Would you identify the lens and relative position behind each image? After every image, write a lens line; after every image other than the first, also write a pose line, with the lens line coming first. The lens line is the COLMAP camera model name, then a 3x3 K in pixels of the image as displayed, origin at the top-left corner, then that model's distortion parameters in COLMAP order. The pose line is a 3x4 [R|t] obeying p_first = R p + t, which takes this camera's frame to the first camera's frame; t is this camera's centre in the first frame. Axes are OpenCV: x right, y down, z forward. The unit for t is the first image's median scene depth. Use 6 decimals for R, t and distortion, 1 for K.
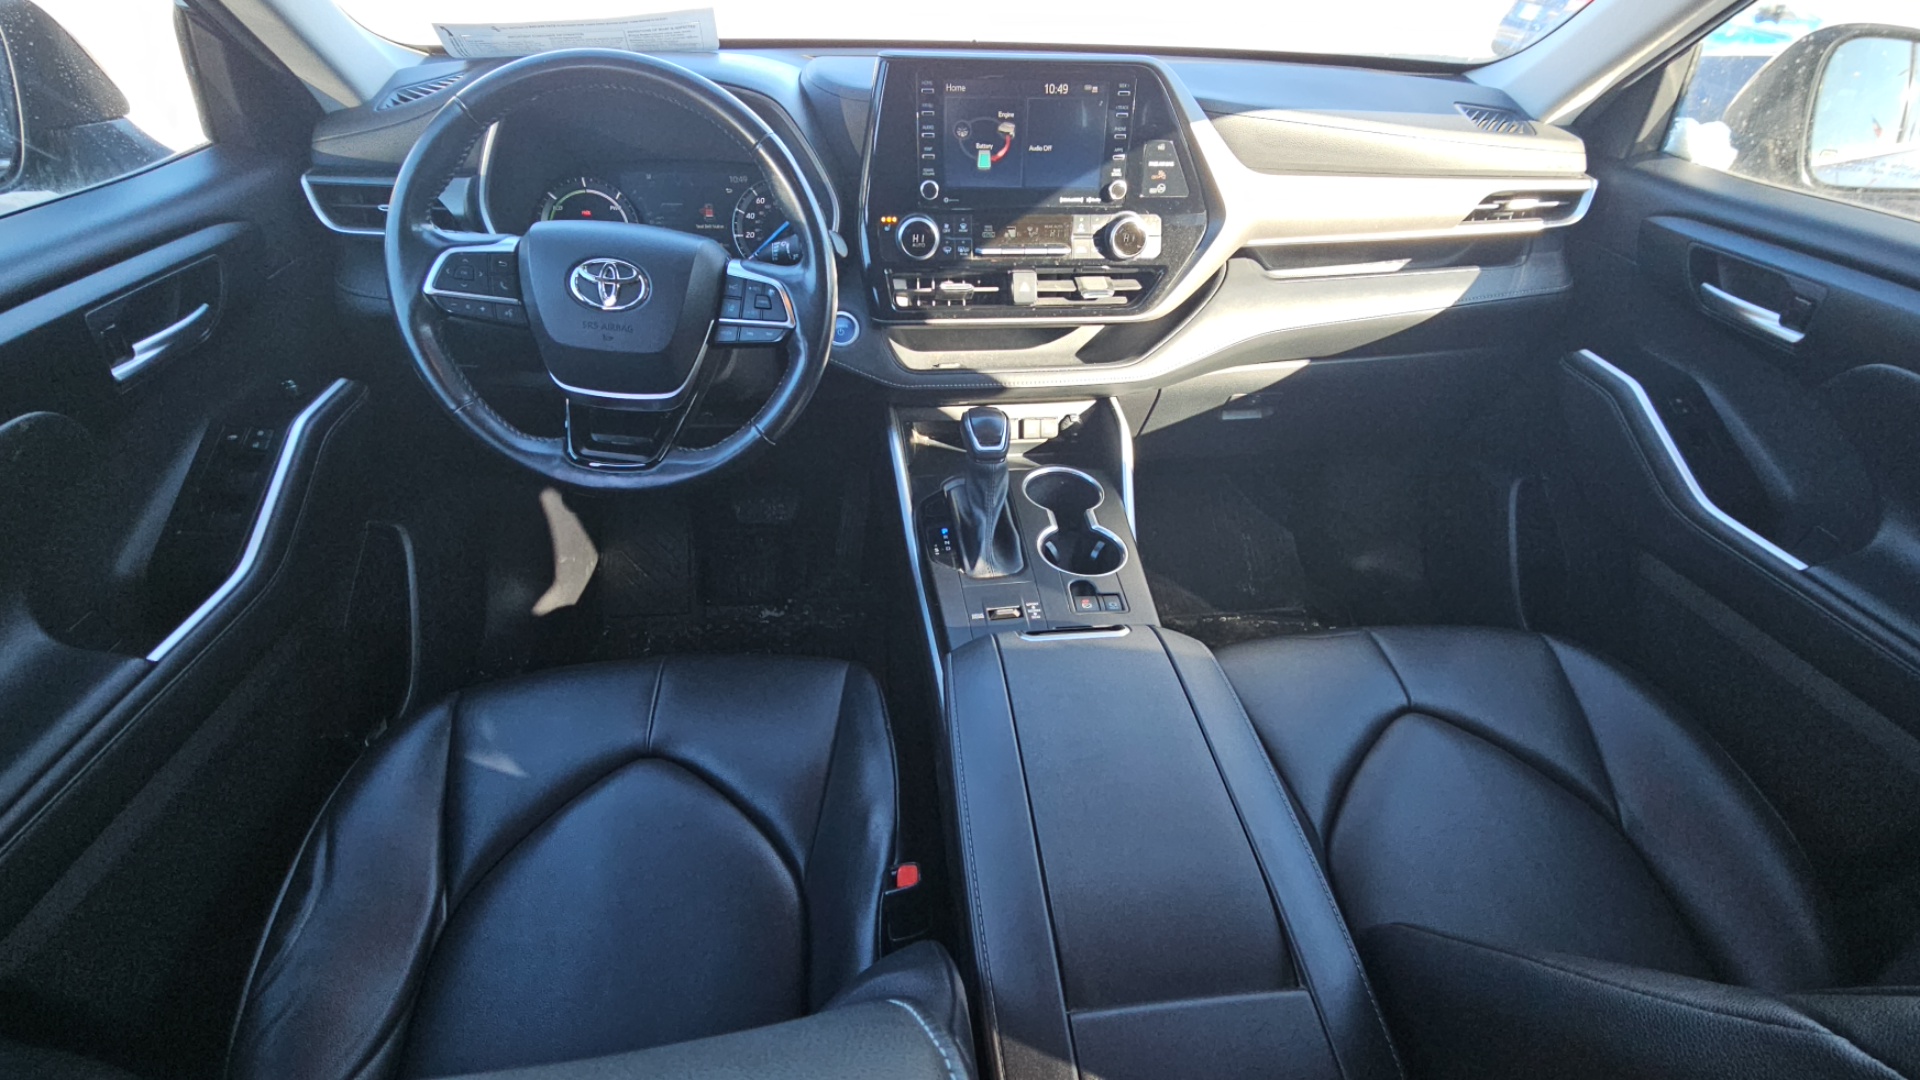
lens RADIAL K [[867.7, 0, 999.4], [0, 867.7, 560.5], [0, 0, 1]] dist [-0.025370, 0.000658]
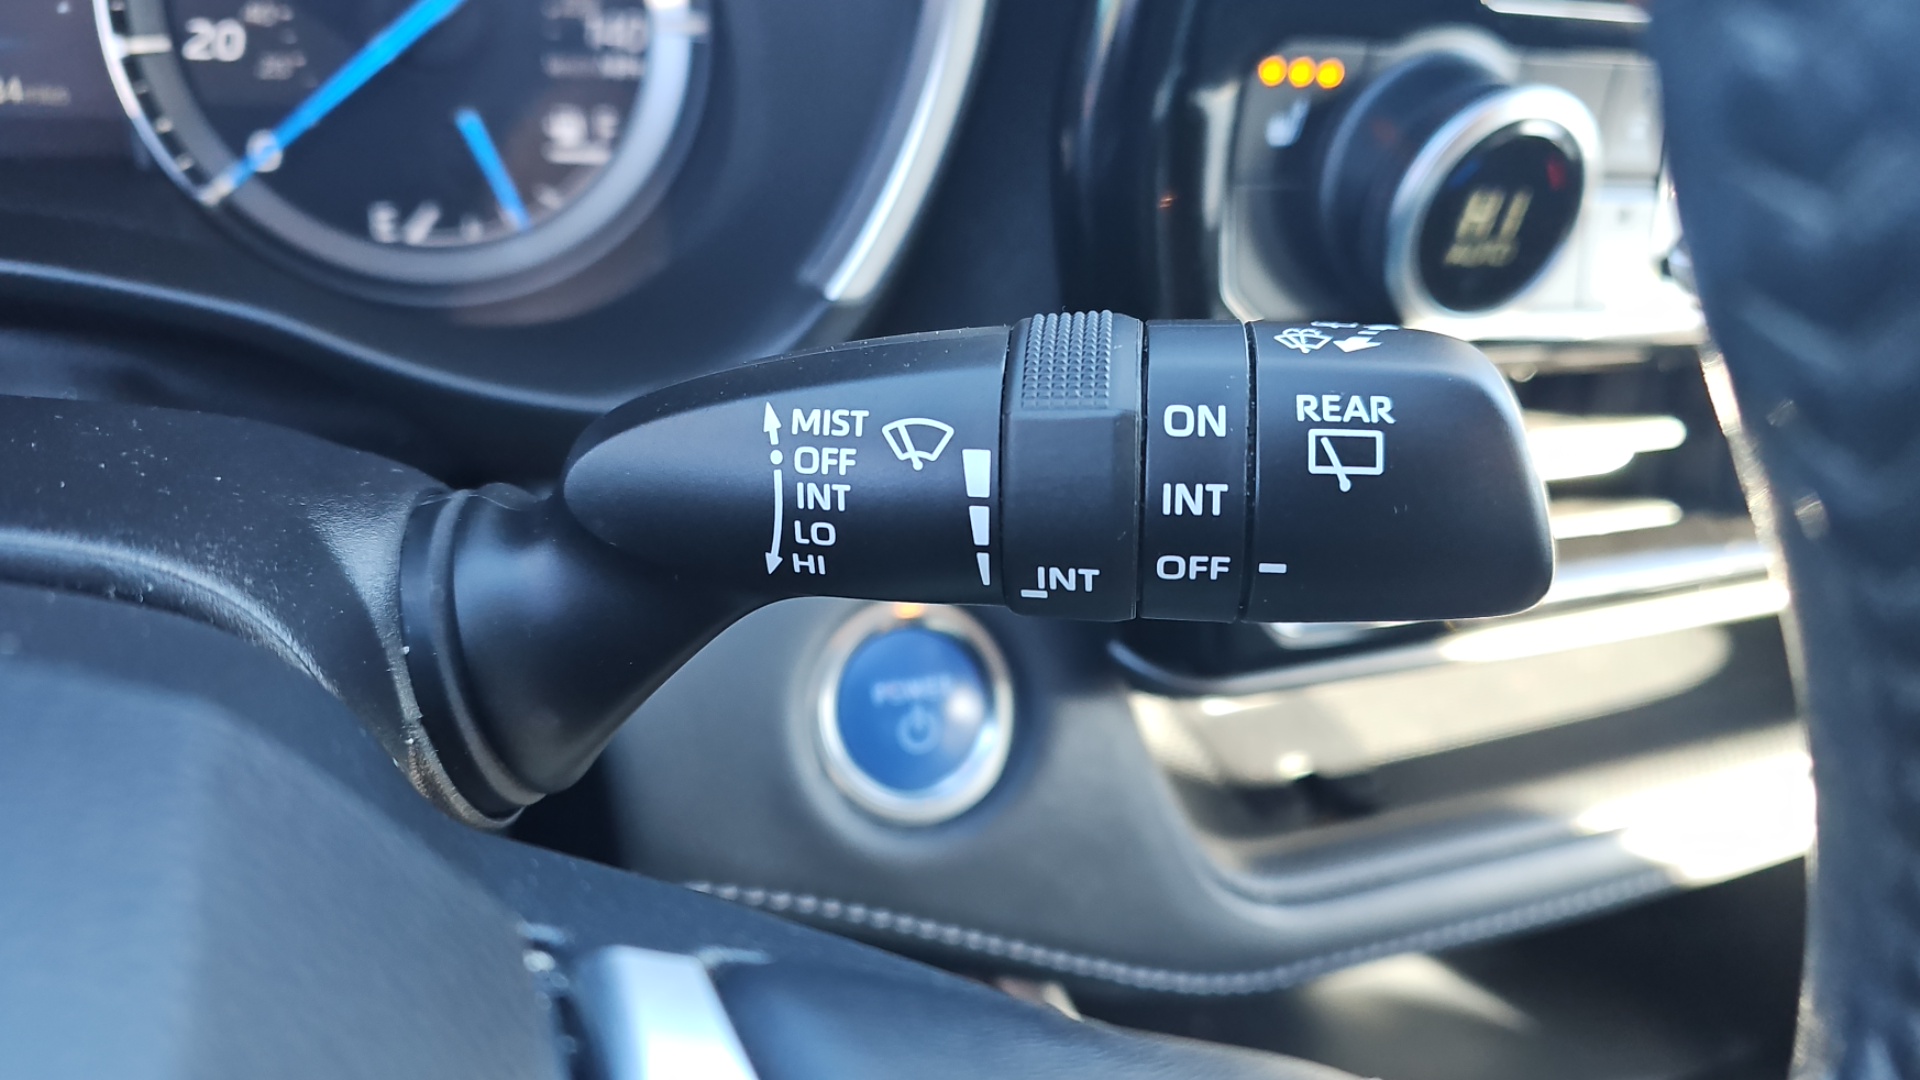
lens RADIAL K [[1401.9, 0, 936.9], [0, 1401.9, 542.8], [0, 0, 1]] dist [0.040789, -0.069525]
pose [[0.955757, -0.051226, 0.289663, -0.271183], [0.025058, 0.995319, 0.093341, -0.342991], [-0.293089, -0.081953, 0.952566, 0.788265]]
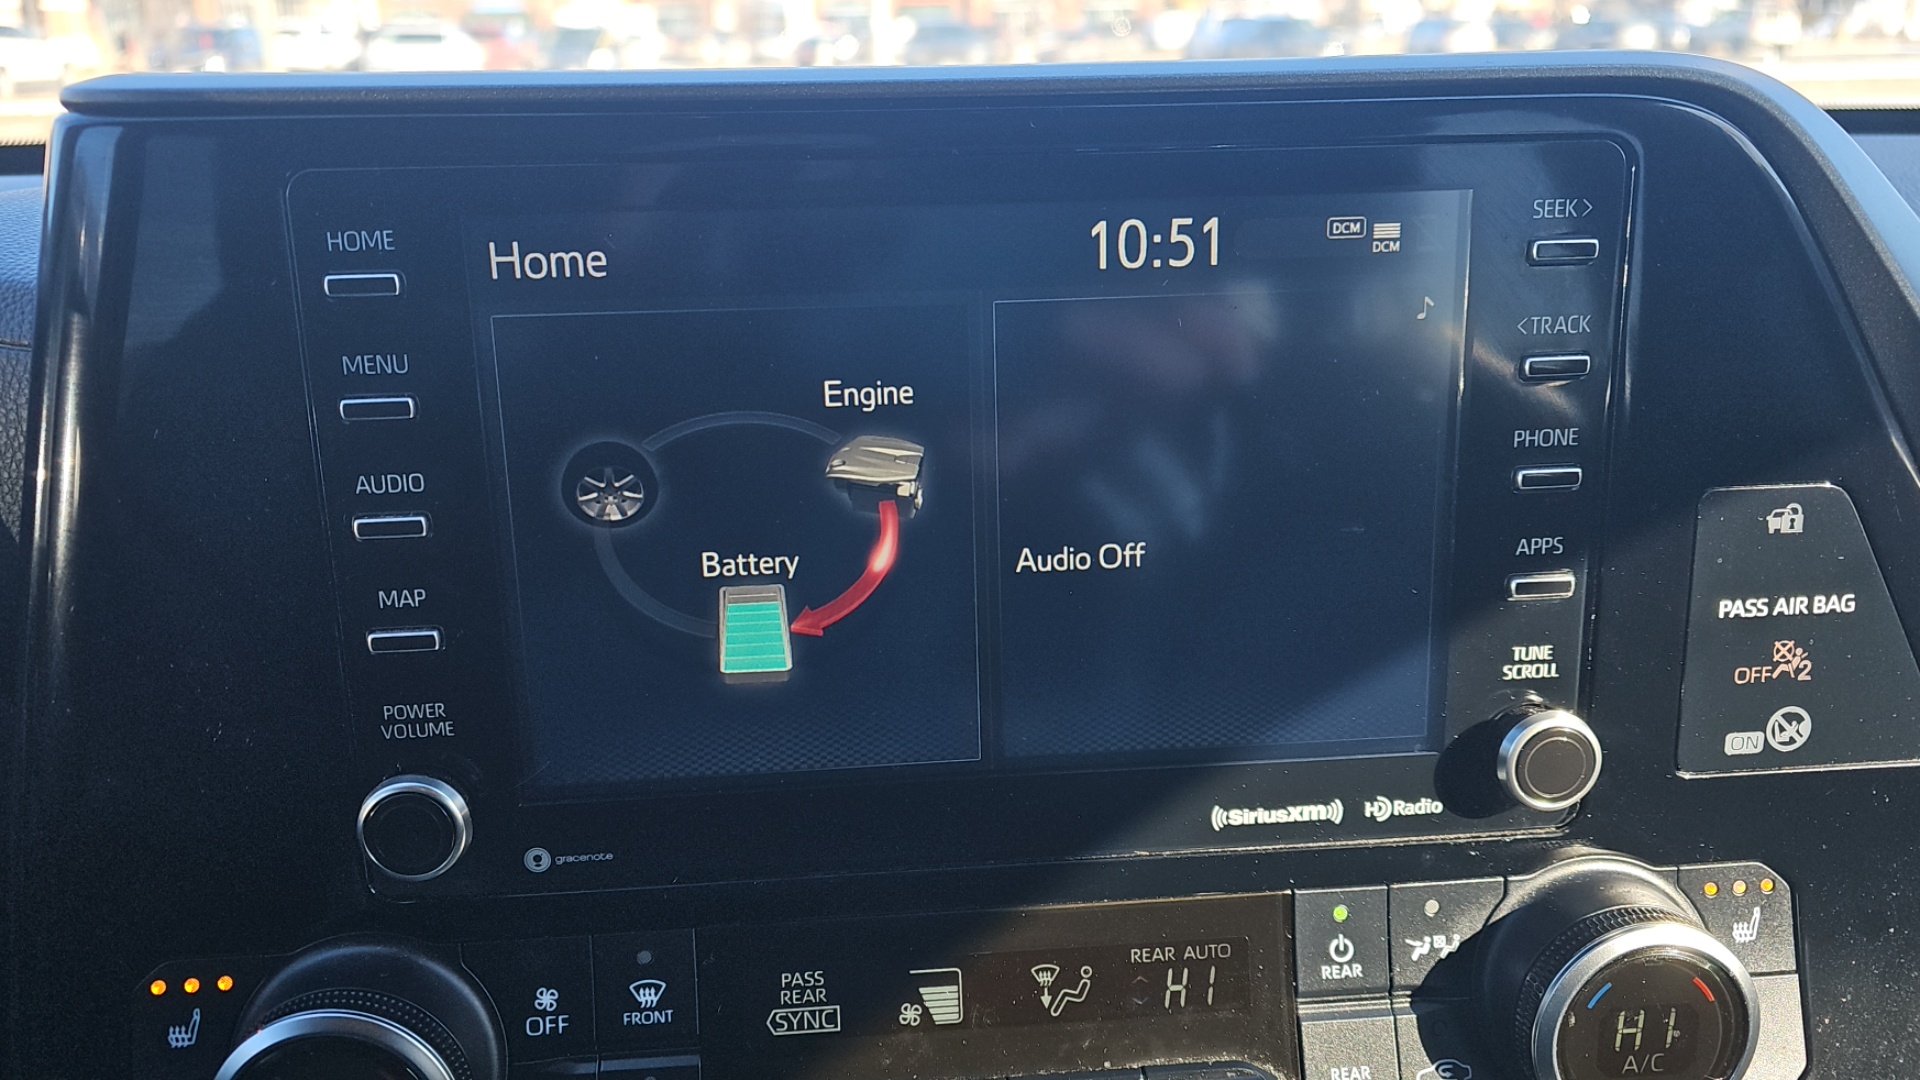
lens RADIAL K [[1401.9, 0, 1022.5], [0, 1401.9, 466.6], [0, 0, 1]] dist [0.040789, -0.069525]
pose [[0.999140, -0.034866, -0.022453, 0.042498], [0.025466, 0.943158, -0.331367, -0.402295], [0.032730, 0.330510, 0.943235, 0.729694]]
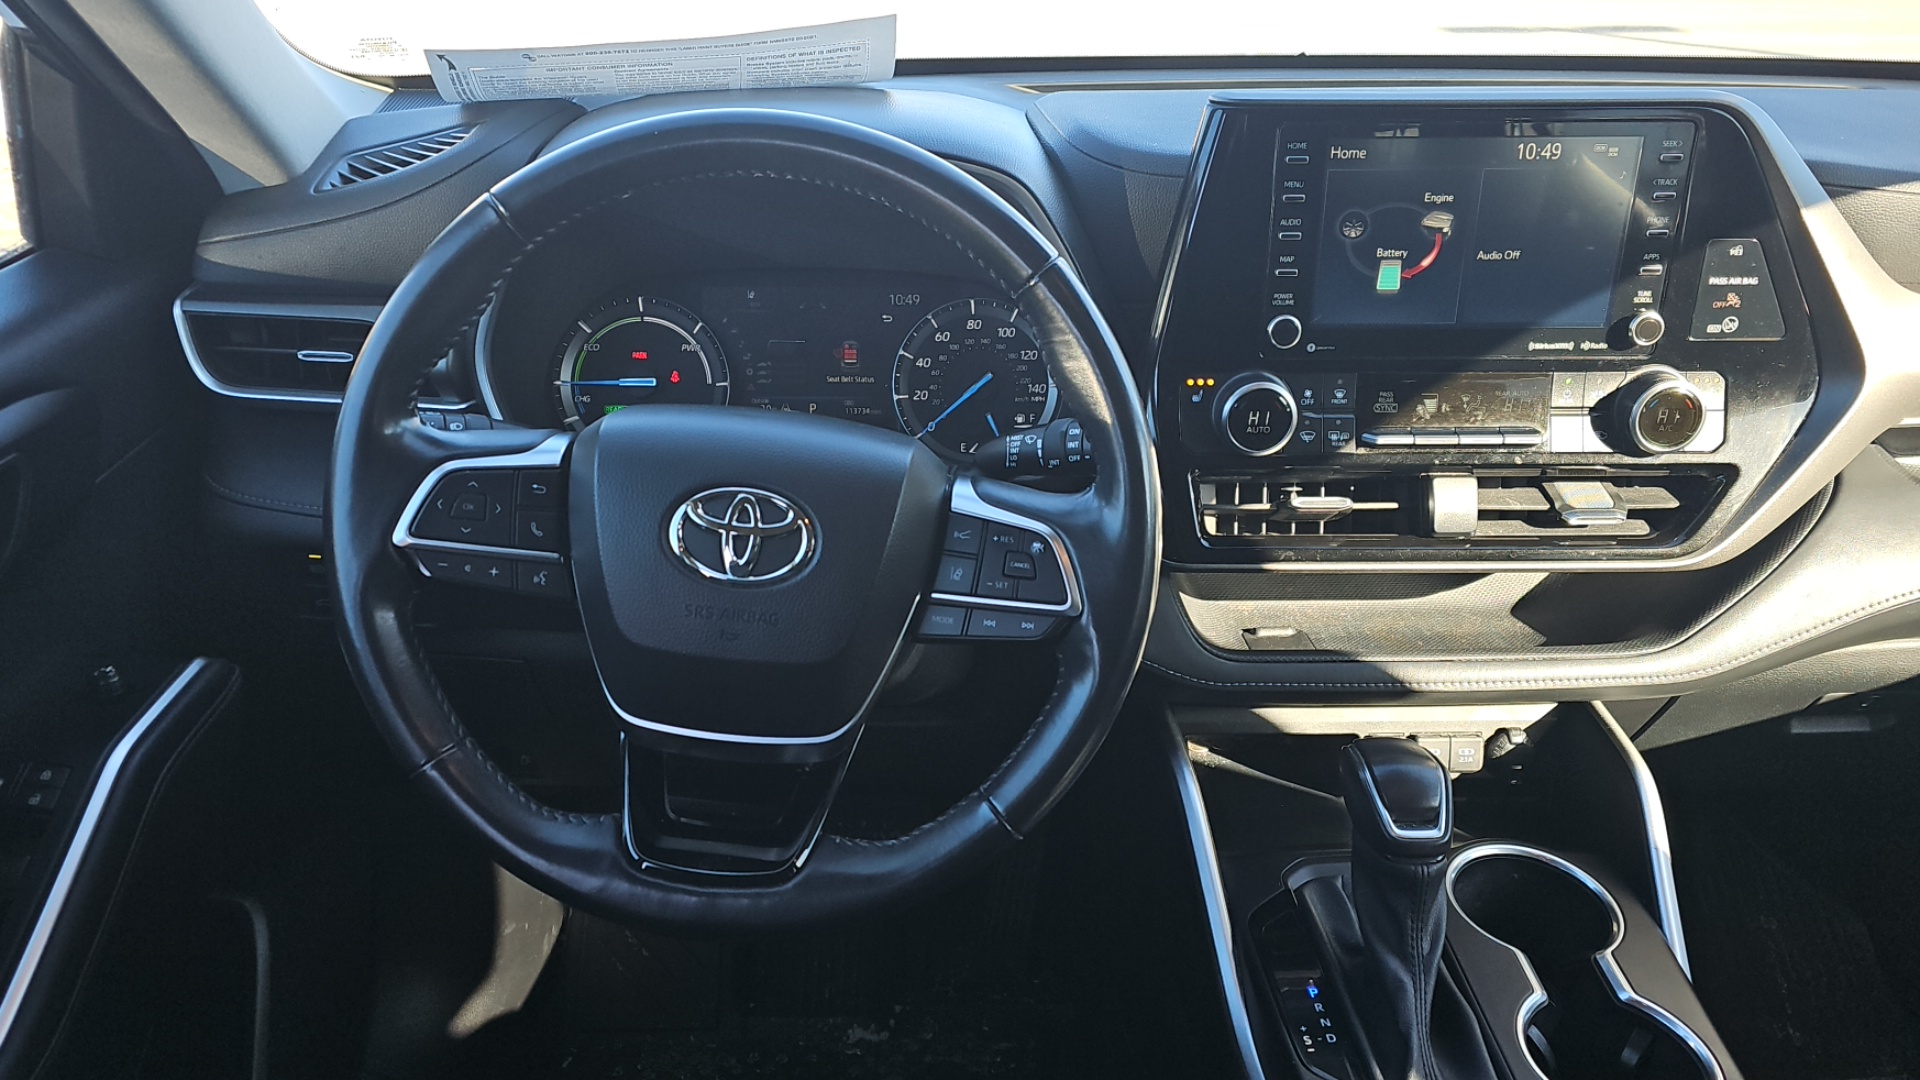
lens RADIAL K [[1401.9, 0, 967.4], [0, 1401.9, 567.1], [0, 0, 1]] dist [0.040789, -0.069525]
pose [[0.994234, 0.019242, -0.105495, -0.181442], [-0.036869, 0.985135, -0.167780, -0.131733], [0.100698, 0.170702, 0.980164, 0.151360]]
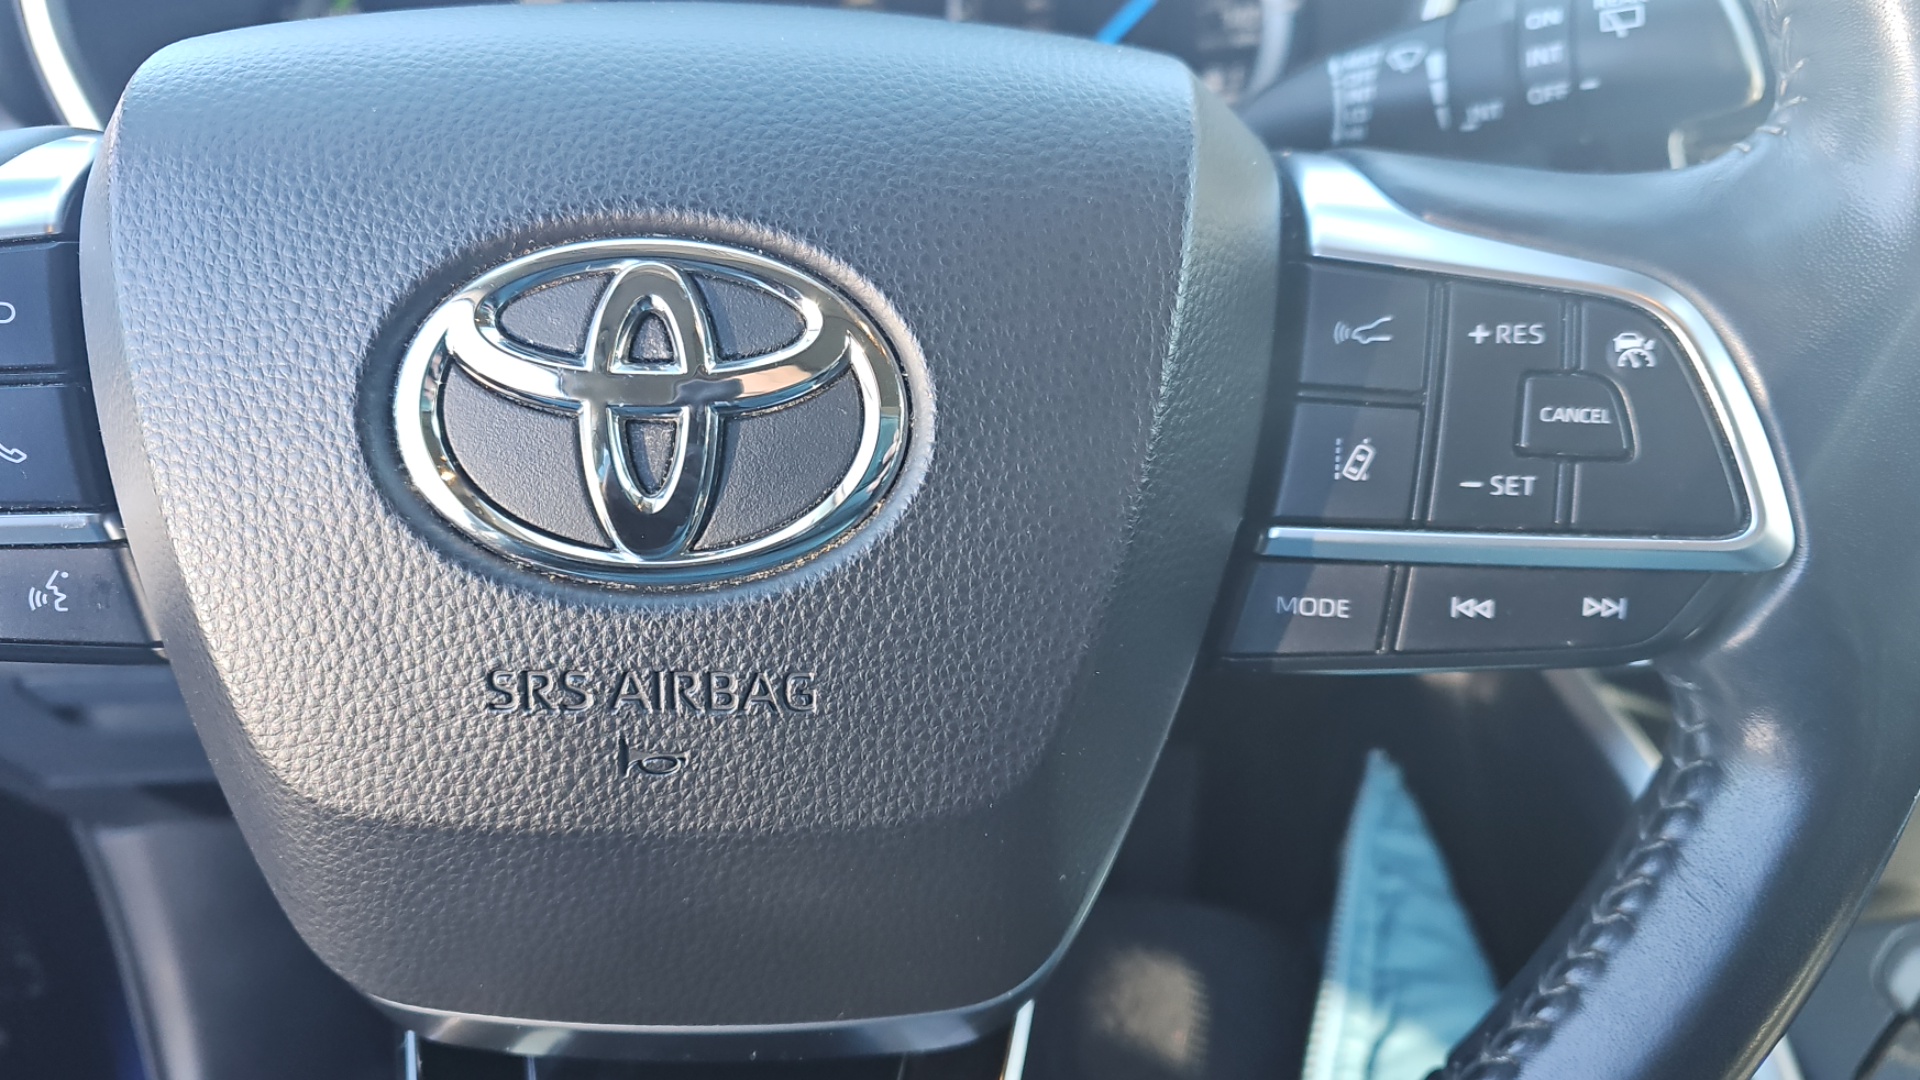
lens RADIAL K [[1401.9, 0, 960.1], [0, 1401.9, 544.3], [0, 0, 1]] dist [0.040789, -0.069525]
pose [[0.992713, -0.057230, -0.106048, -0.300123], [0.053762, 0.997930, -0.035287, -0.229035], [0.107848, 0.029329, 0.993735, 0.615969]]
